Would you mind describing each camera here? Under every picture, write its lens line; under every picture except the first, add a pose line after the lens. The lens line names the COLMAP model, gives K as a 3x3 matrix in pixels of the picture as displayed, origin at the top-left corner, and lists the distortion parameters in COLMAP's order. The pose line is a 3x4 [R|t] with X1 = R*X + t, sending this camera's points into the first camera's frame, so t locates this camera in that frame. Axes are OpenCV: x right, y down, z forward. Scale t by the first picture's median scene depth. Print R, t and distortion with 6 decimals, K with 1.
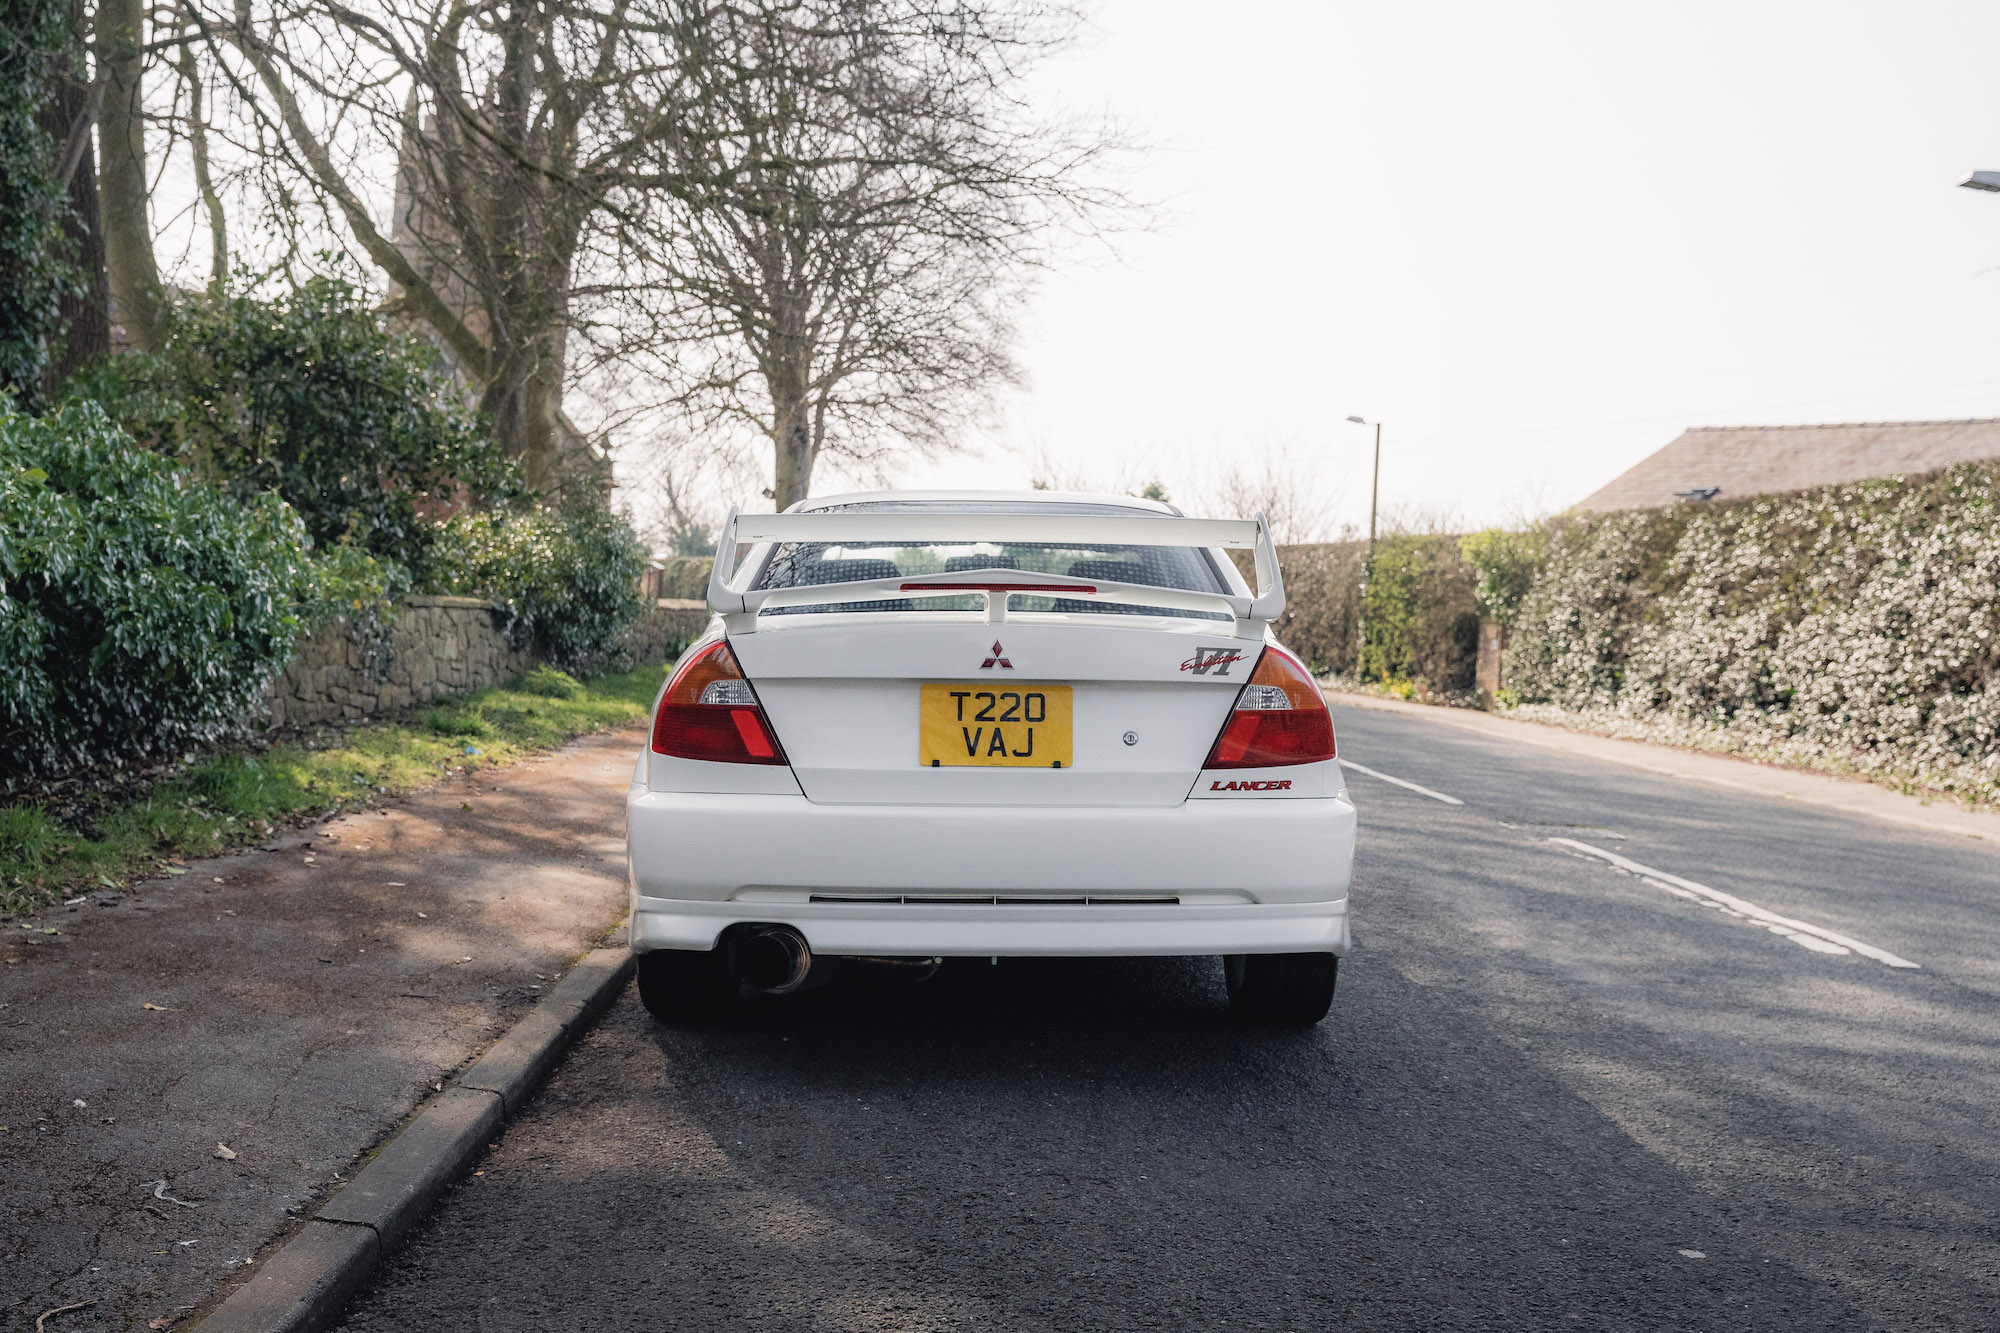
lens RADIAL K [[2074.8, 0, 1005.9], [0, 2074.8, 670.2], [0, 0, 1]] dist [-0.001899, 0.000000]
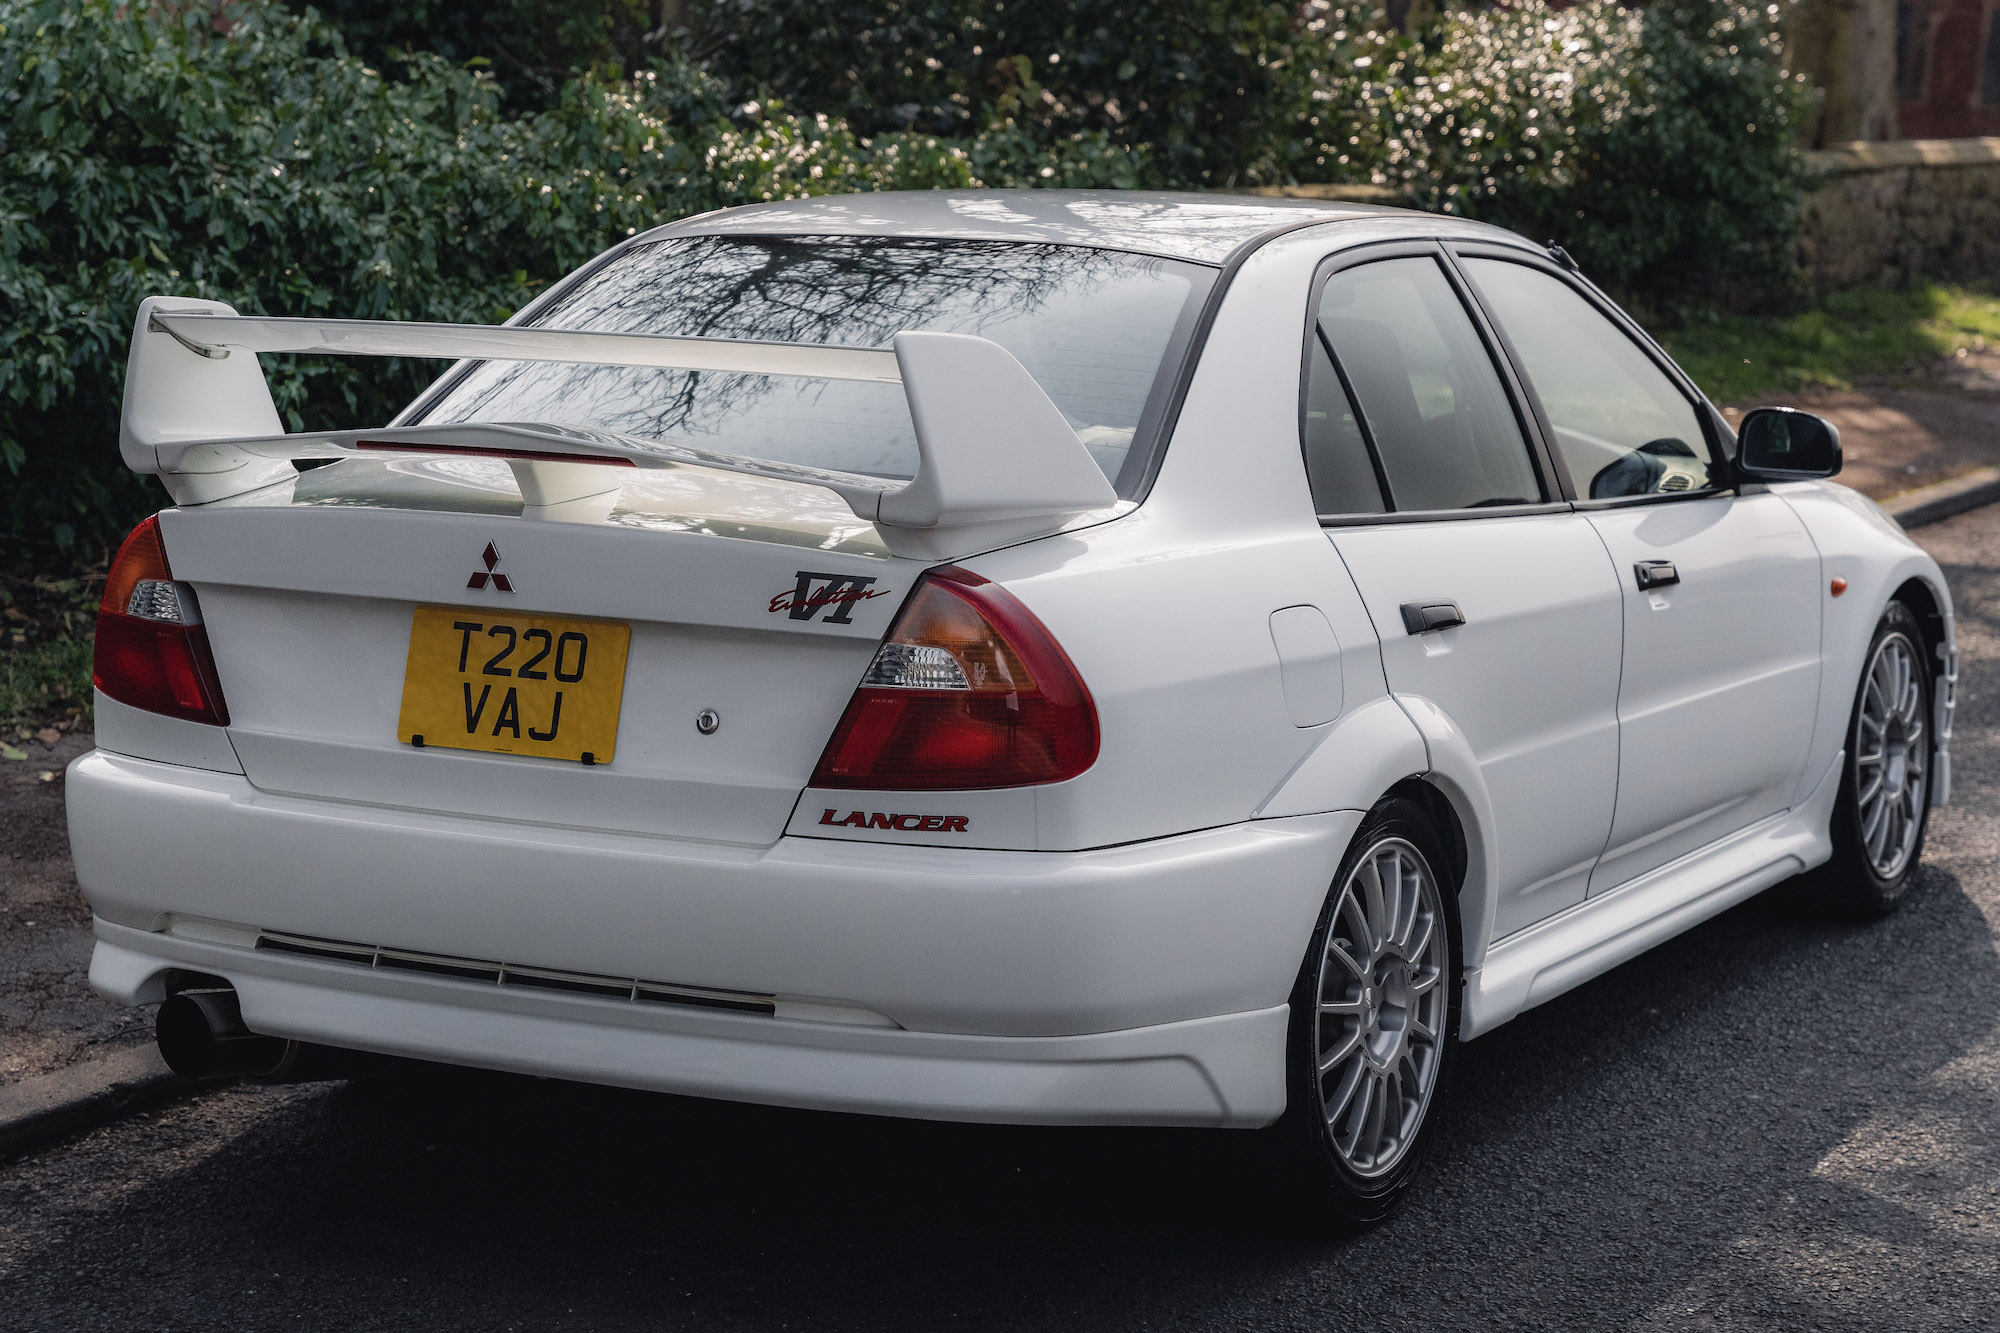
lens RADIAL K [[4056.5, 0, 998.7], [0, 4056.5, 647.8], [0, 0, 1]] dist [0.053830, 0.000000]
pose [[0.868609, 0.066154, -0.491062, 0.364357], [-0.012894, 0.993730, 0.111064, -0.060619], [0.495330, -0.090140, 0.864016, 0.039909]]
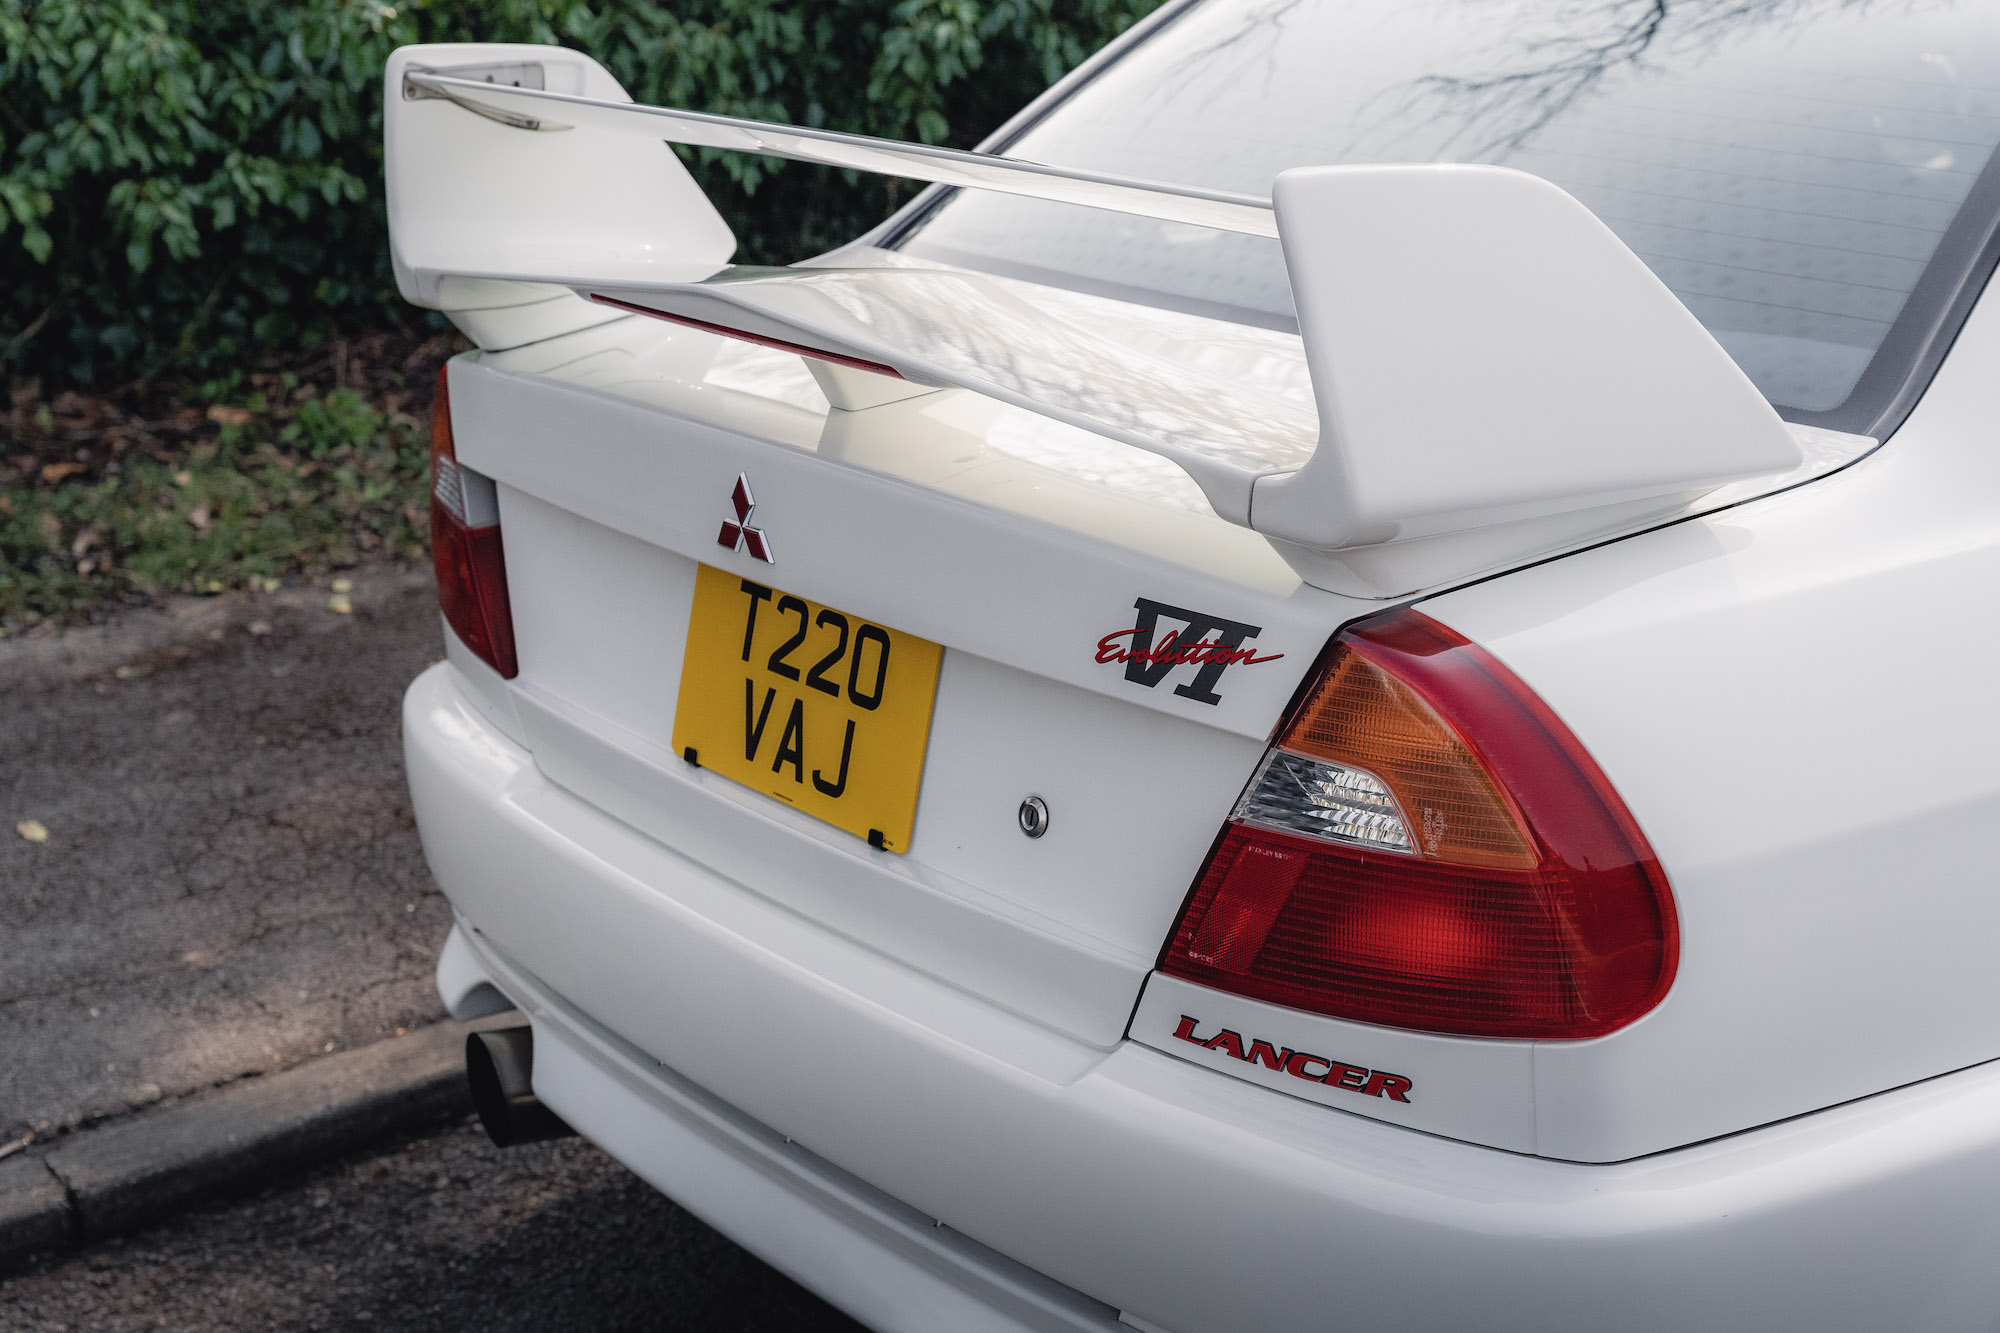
lens RADIAL K [[2950.7, 0, 1013.6], [0, 2950.7, 664.7], [0, 0, 1]] dist [0.011029, 0.000000]
pose [[0.603919, 0.215933, -0.767239, 0.224997], [0.014049, 0.959569, 0.281121, -0.067100], [0.796922, -0.180553, 0.576469, 0.390516]]
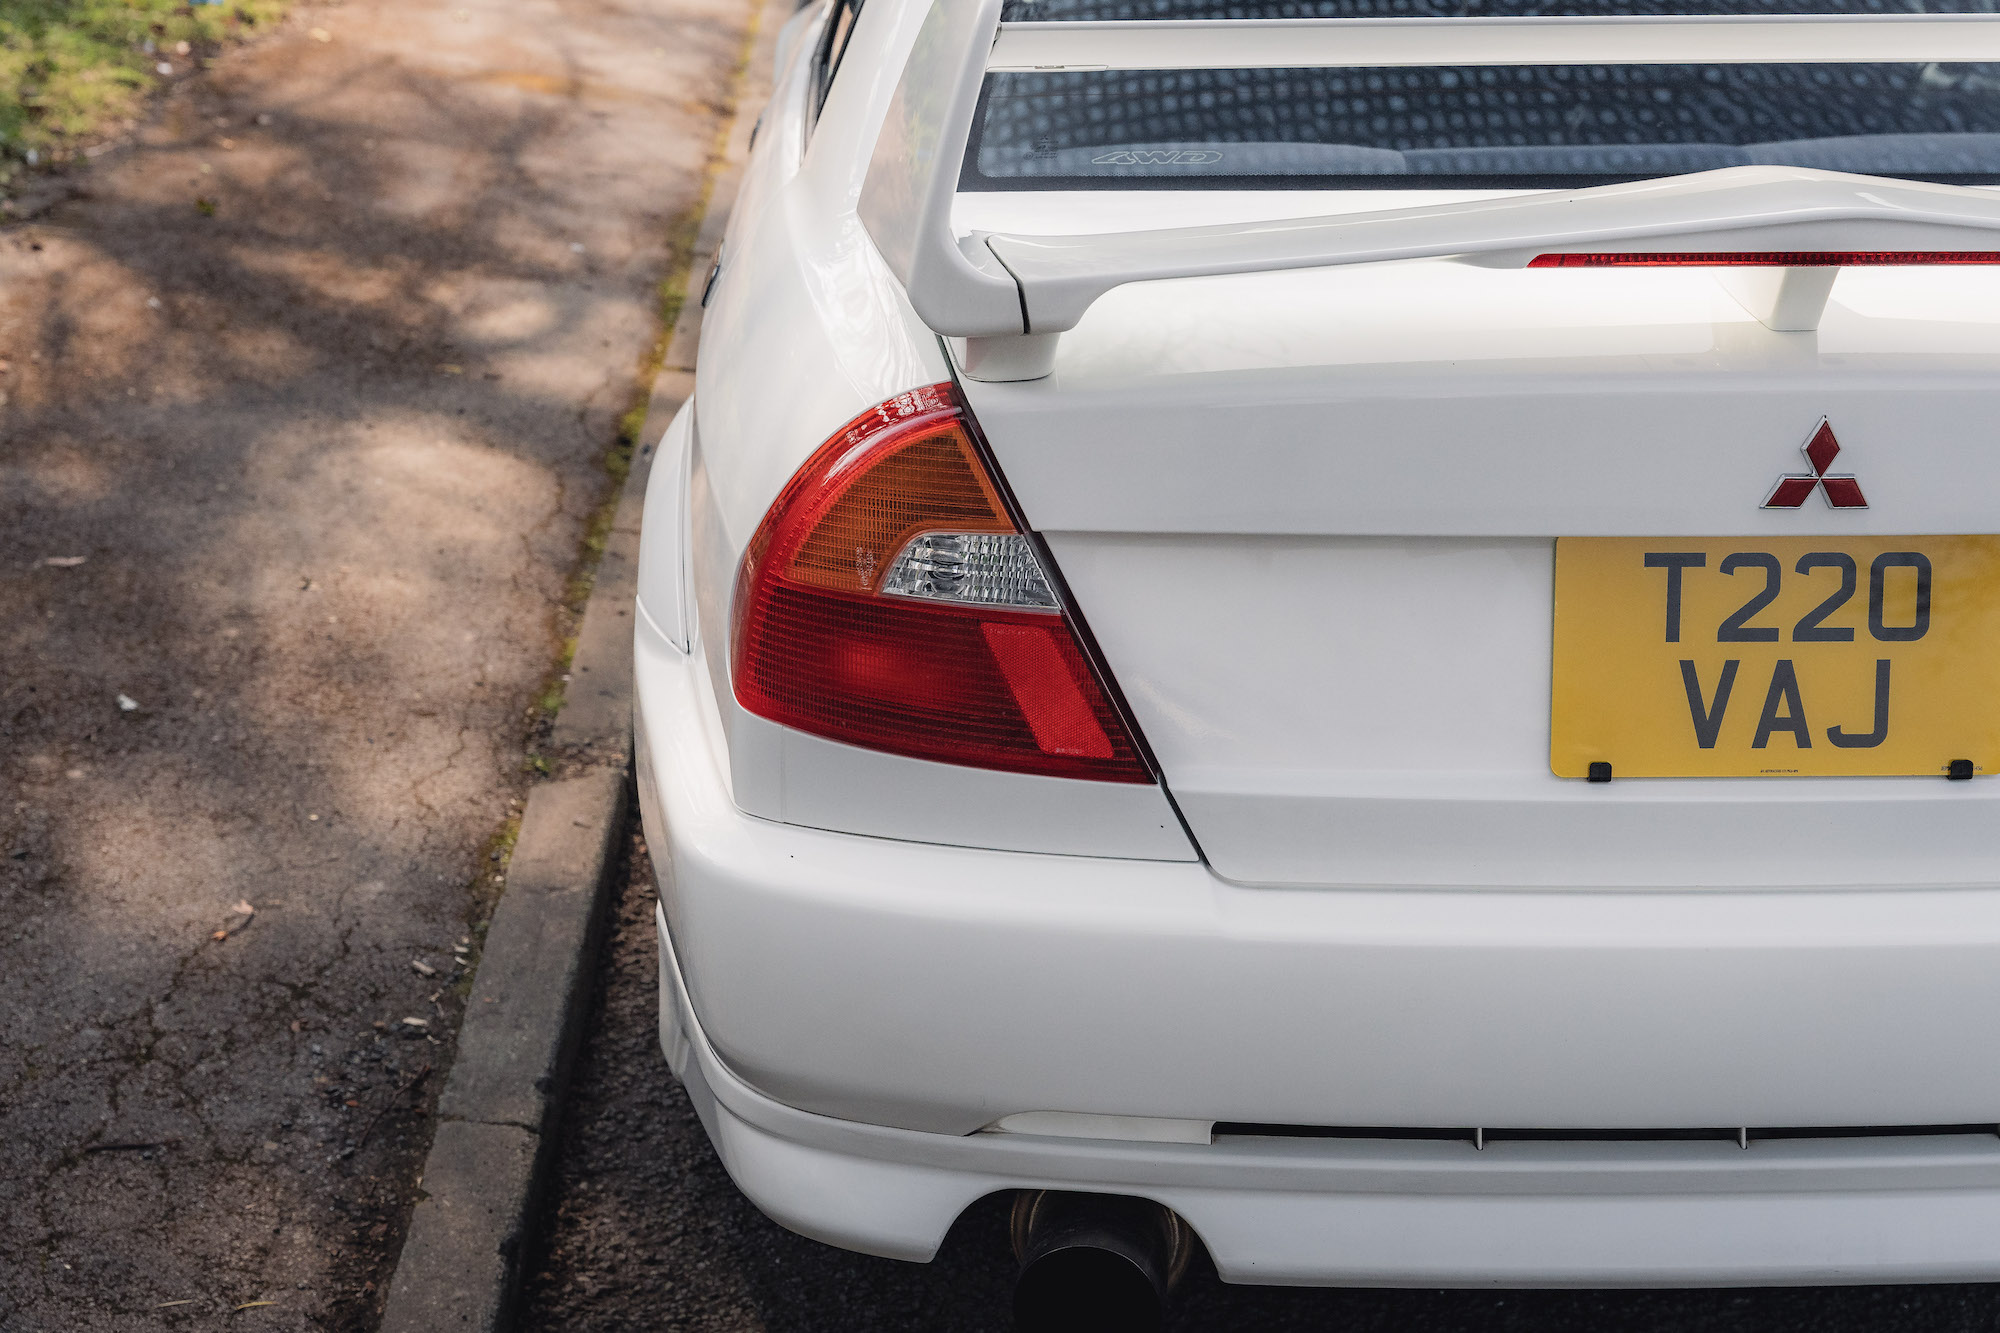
lens RADIAL K [[2980.9, 0, 1005.8], [0, 2980.9, 673.0], [0, 0, 1]] dist [0.021083, 0.000000]
pose [[0.999986, -0.004557, -0.002609, -0.068105], [0.005173, 0.940331, 0.340220, -0.071293], [0.000903, -0.340229, 0.940342, 0.295339]]
